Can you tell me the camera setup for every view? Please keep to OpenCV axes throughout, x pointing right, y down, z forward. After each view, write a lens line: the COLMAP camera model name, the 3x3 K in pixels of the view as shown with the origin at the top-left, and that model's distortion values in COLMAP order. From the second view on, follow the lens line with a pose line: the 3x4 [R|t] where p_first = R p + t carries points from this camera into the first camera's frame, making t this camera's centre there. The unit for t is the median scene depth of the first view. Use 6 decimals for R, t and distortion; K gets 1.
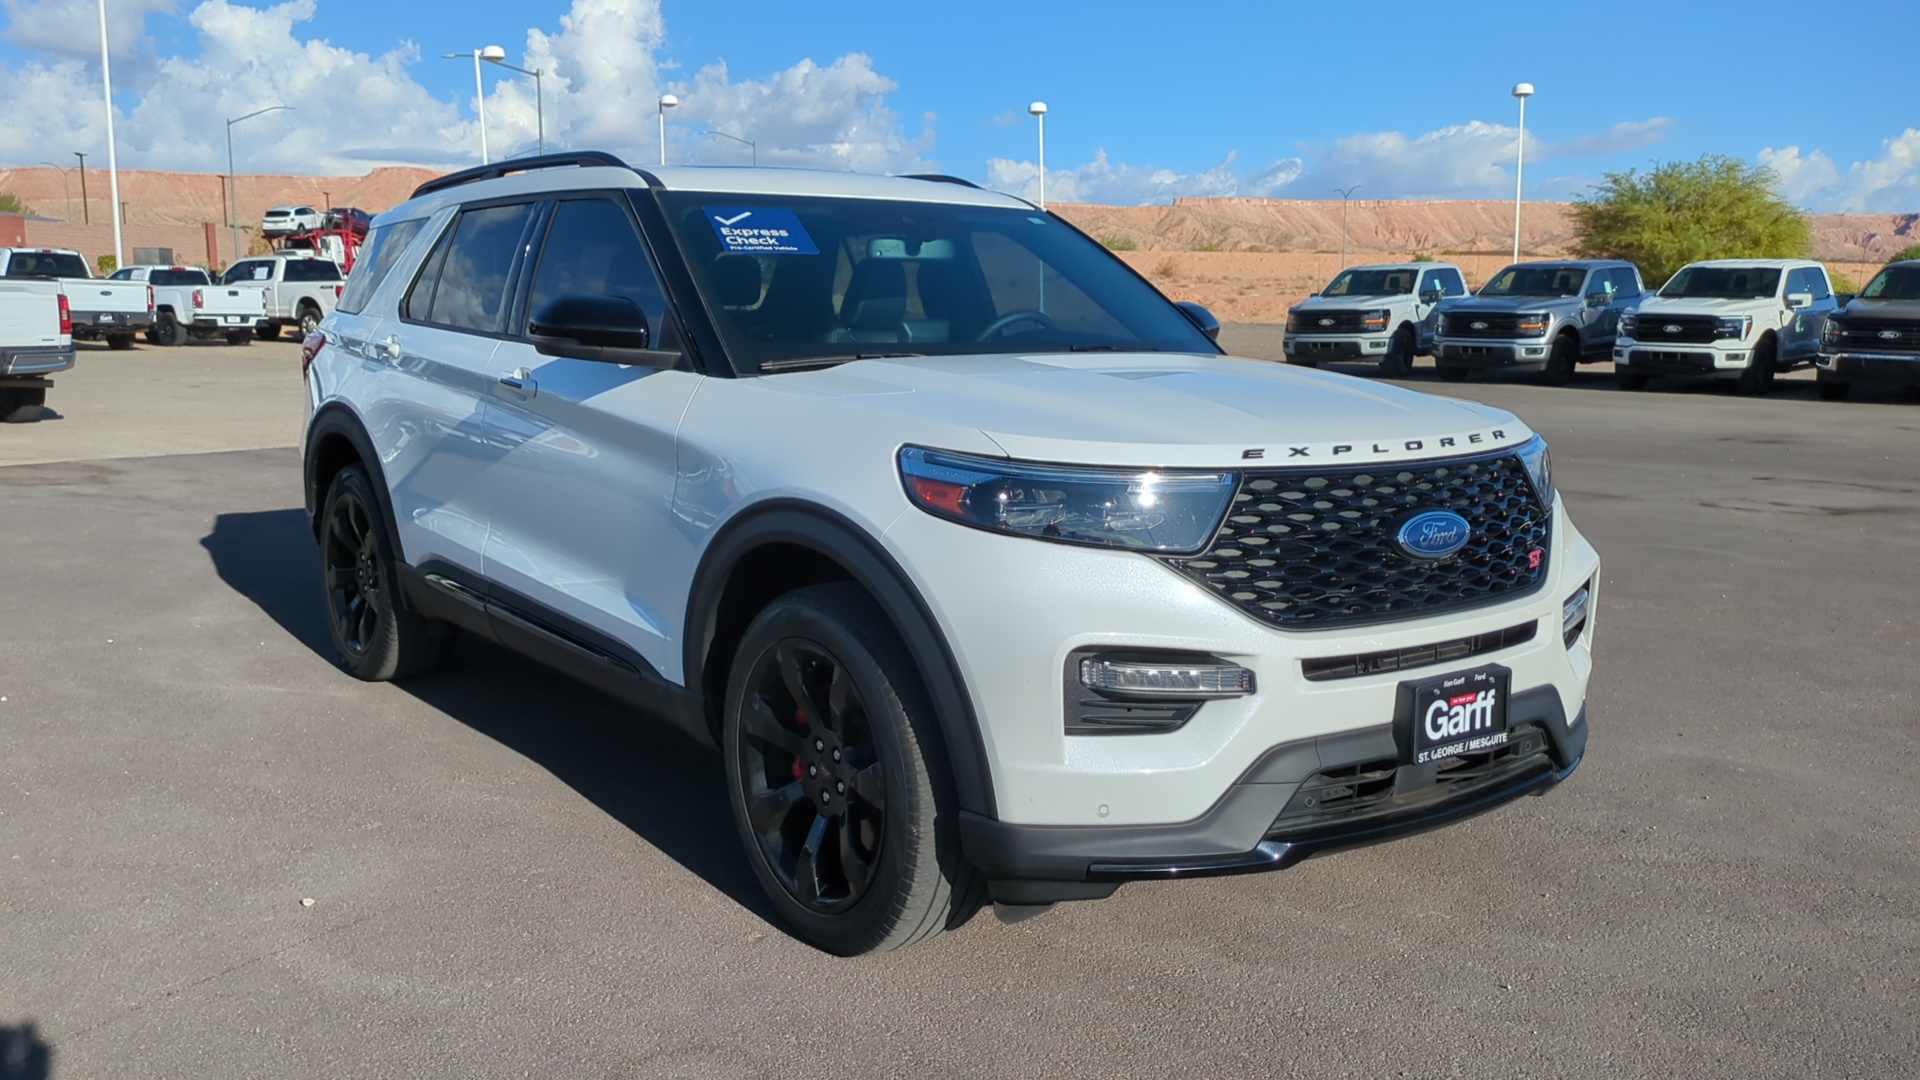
lens RADIAL K [[1663.2, 0, 966.5], [0, 1663.2, 493.4], [0, 0, 1]] dist [0.057394, -0.075437]
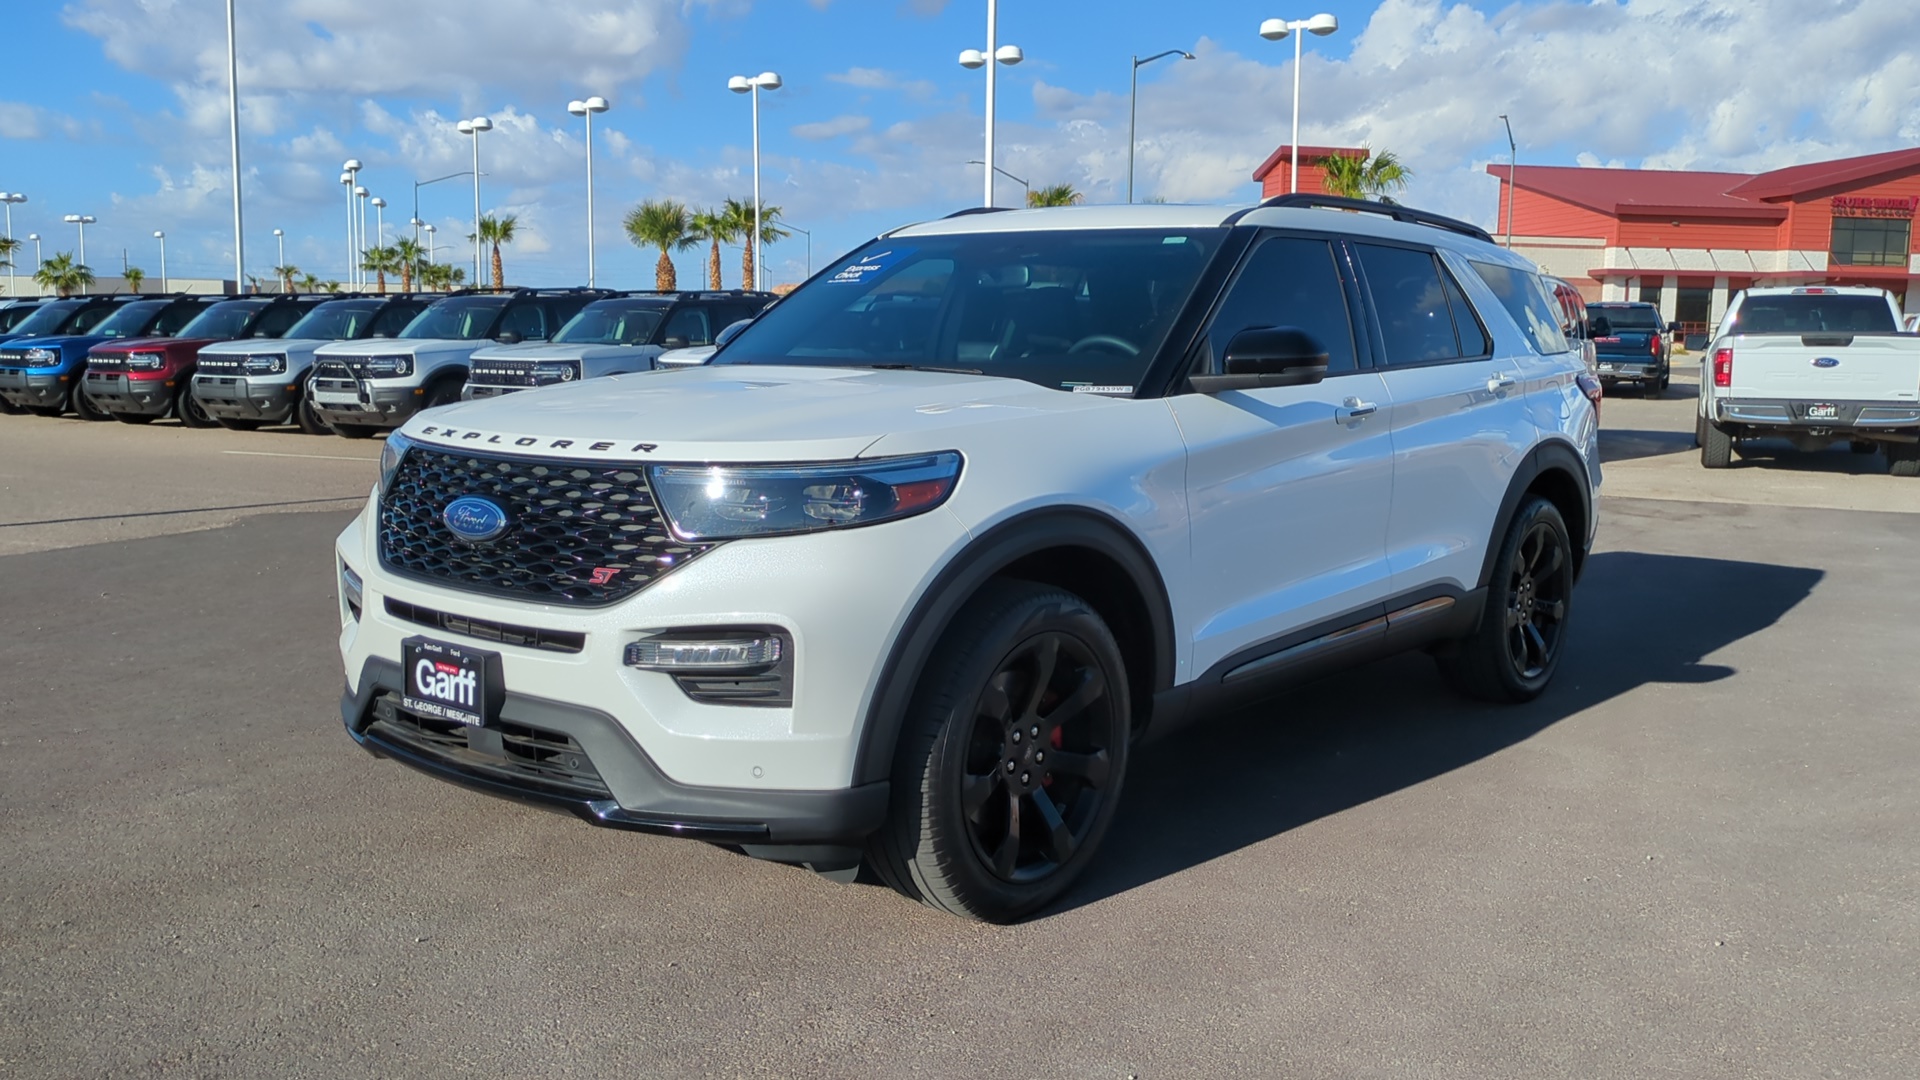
lens RADIAL K [[1663.2, 0, 968.0], [0, 1663.2, 494.8], [0, 0, 1]] dist [0.057394, -0.075437]
pose [[0.222754, 0.085854, -0.971087, 1.431296], [-0.125315, 0.990372, 0.058814, -0.096893], [0.966787, 0.108591, 0.231368, 1.068432]]
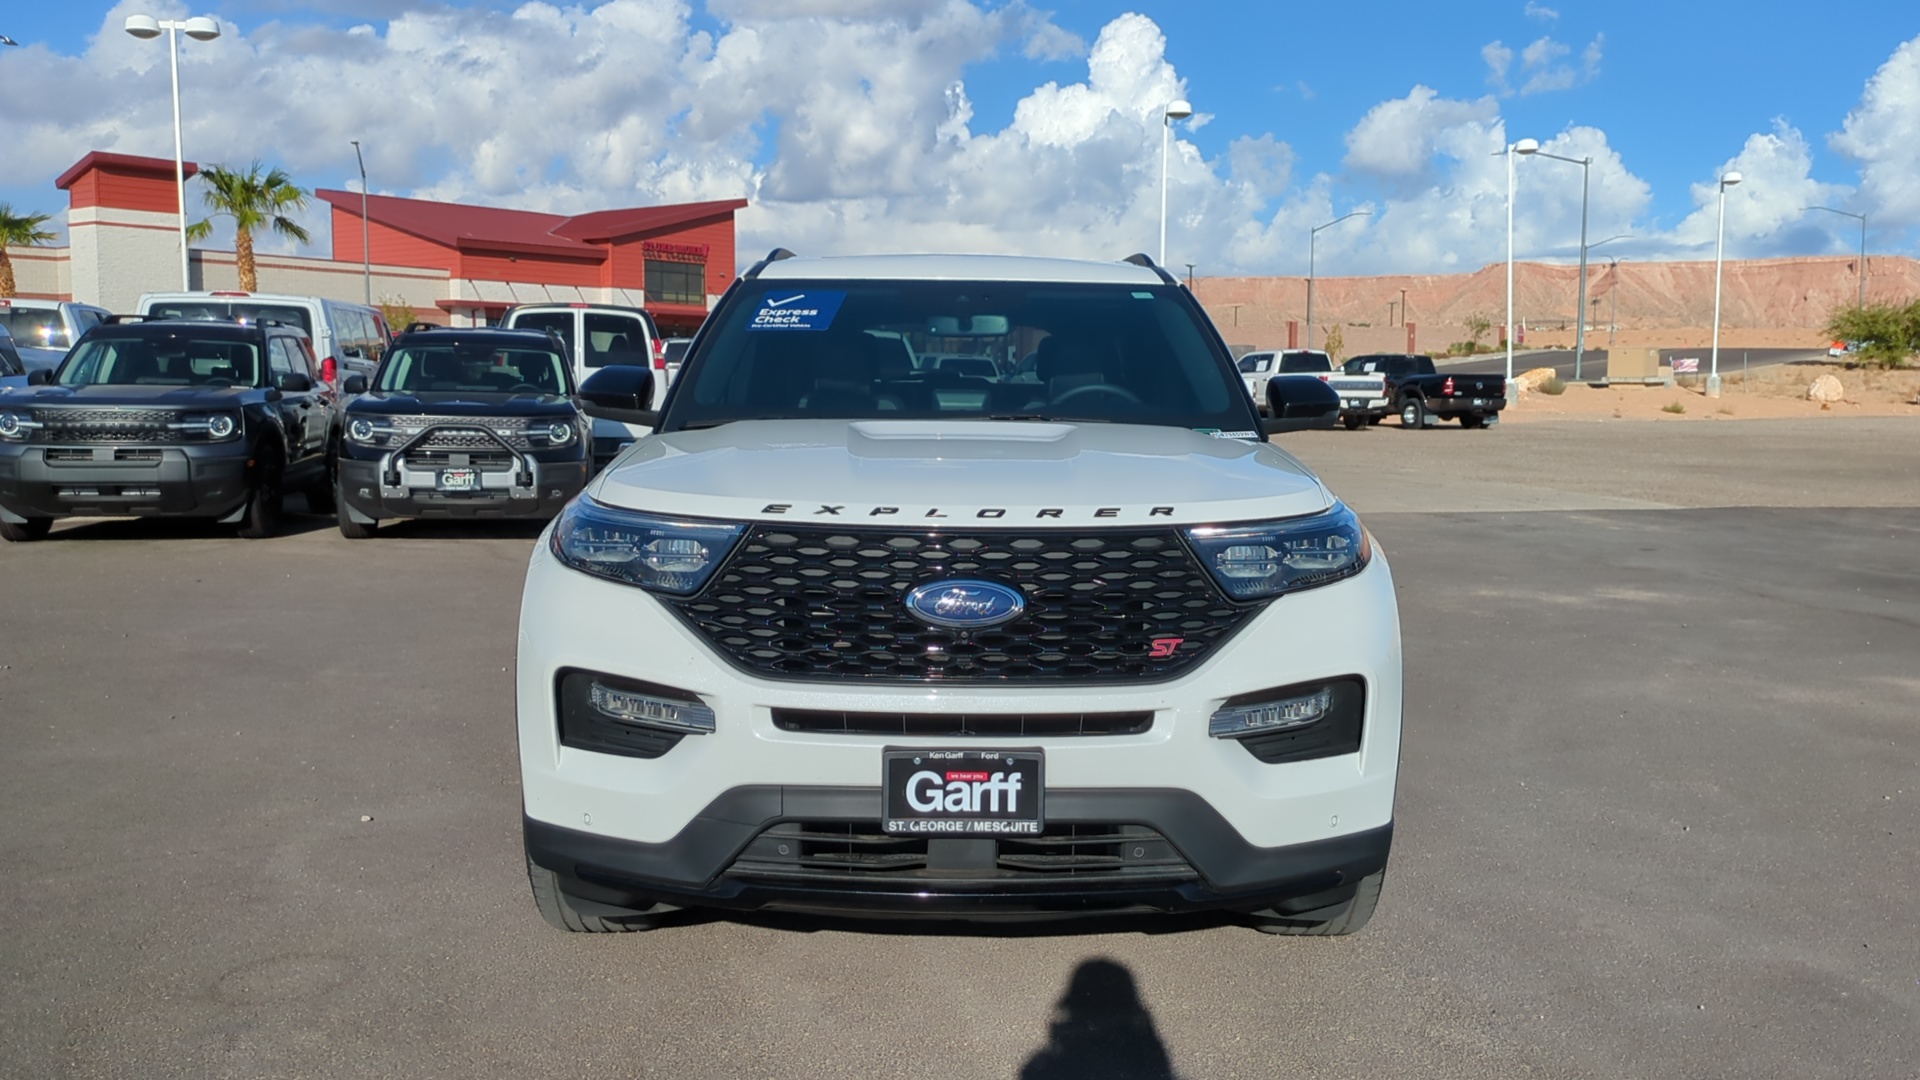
lens RADIAL K [[1663.2, 0, 1001.9], [0, 1663.2, 497.5], [0, 0, 1]] dist [0.057394, -0.075437]
pose [[0.802478, 0.040539, -0.595304, 0.879490], [-0.071795, 0.997001, -0.028887, -0.010222], [0.592347, 0.065922, 0.802981, 0.234080]]
